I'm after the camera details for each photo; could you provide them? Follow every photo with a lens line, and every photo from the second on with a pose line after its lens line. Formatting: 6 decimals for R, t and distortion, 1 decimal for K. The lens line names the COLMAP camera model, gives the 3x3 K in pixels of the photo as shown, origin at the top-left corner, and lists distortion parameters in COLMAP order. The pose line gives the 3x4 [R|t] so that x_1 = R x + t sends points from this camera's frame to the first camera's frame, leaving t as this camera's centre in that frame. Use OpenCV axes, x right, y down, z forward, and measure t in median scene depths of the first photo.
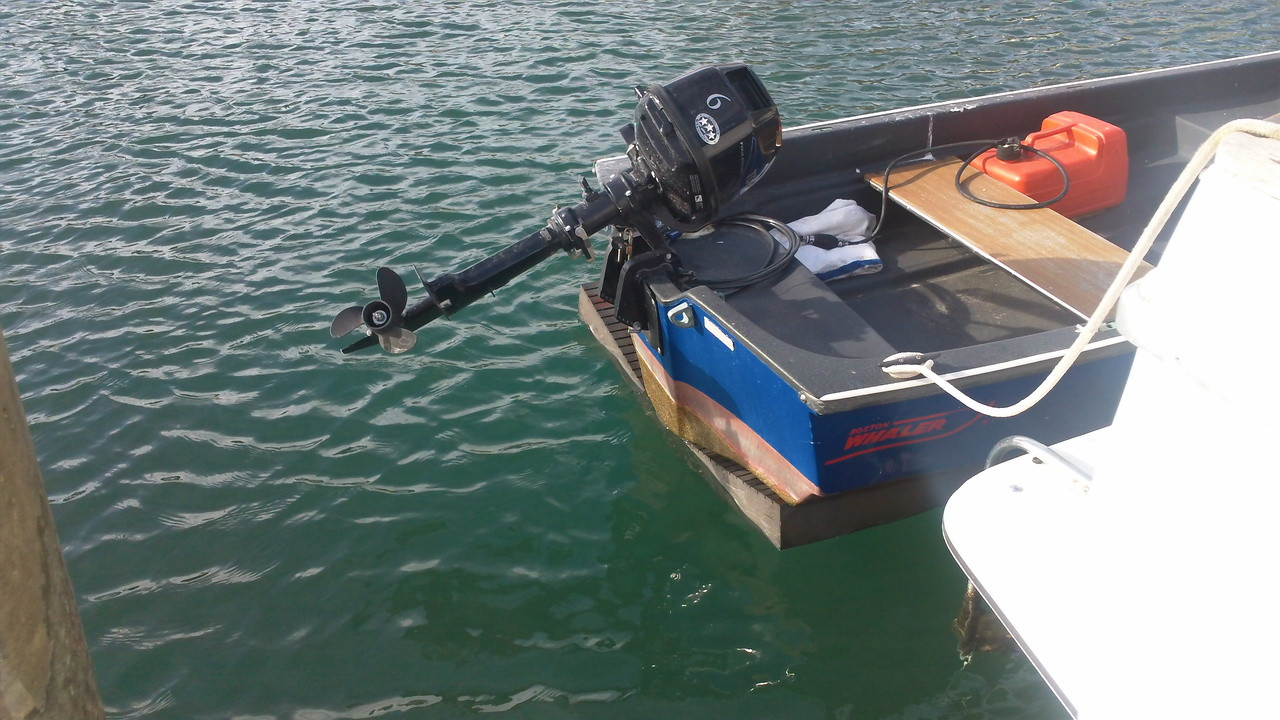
lens RADIAL K [[1335.1, 0, 640.0], [0, 1335.1, 360.0], [0, 0, 1]] dist [0.083455, 0.003014]
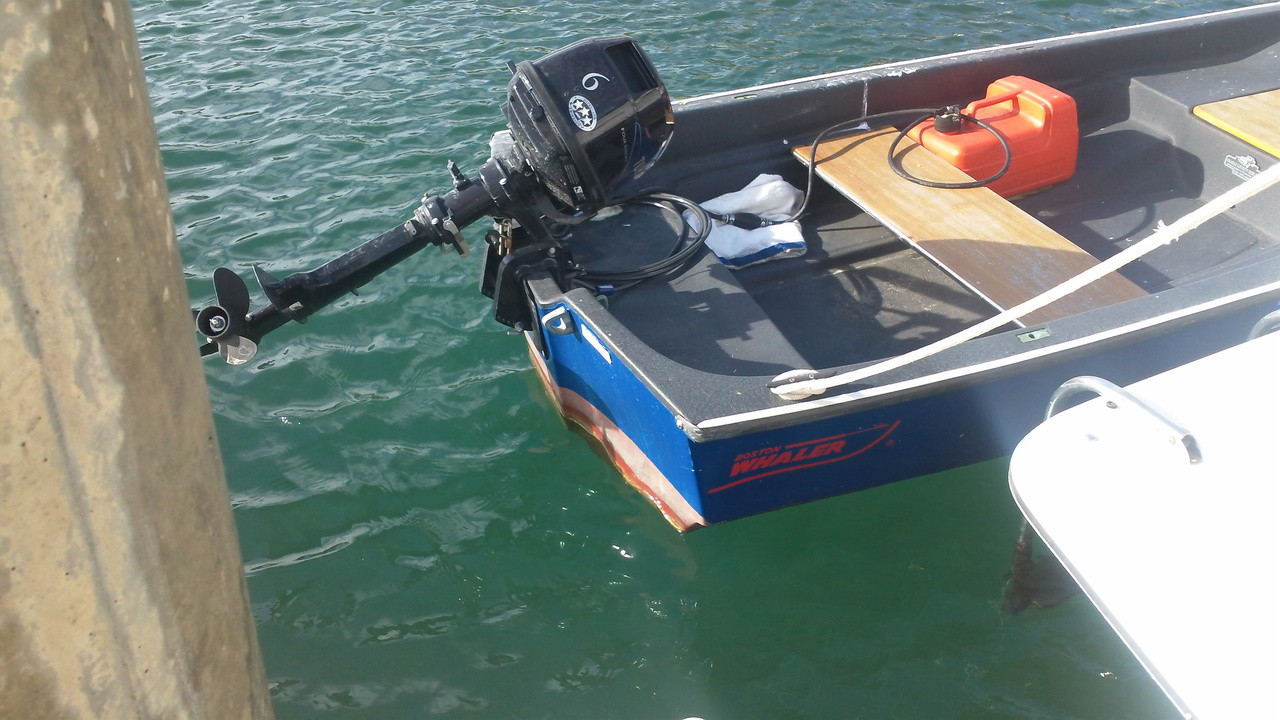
lens RADIAL K [[1335.1, 0, 640.0], [0, 1335.1, 360.0], [0, 0, 1]] dist [0.083455, 0.003014]
pose [[0.999997, 0.000719, -0.002304, 0.081026], [-0.000595, 0.998583, 0.053210, -0.050629], [0.002339, -0.053208, 0.998581, 0.094175]]
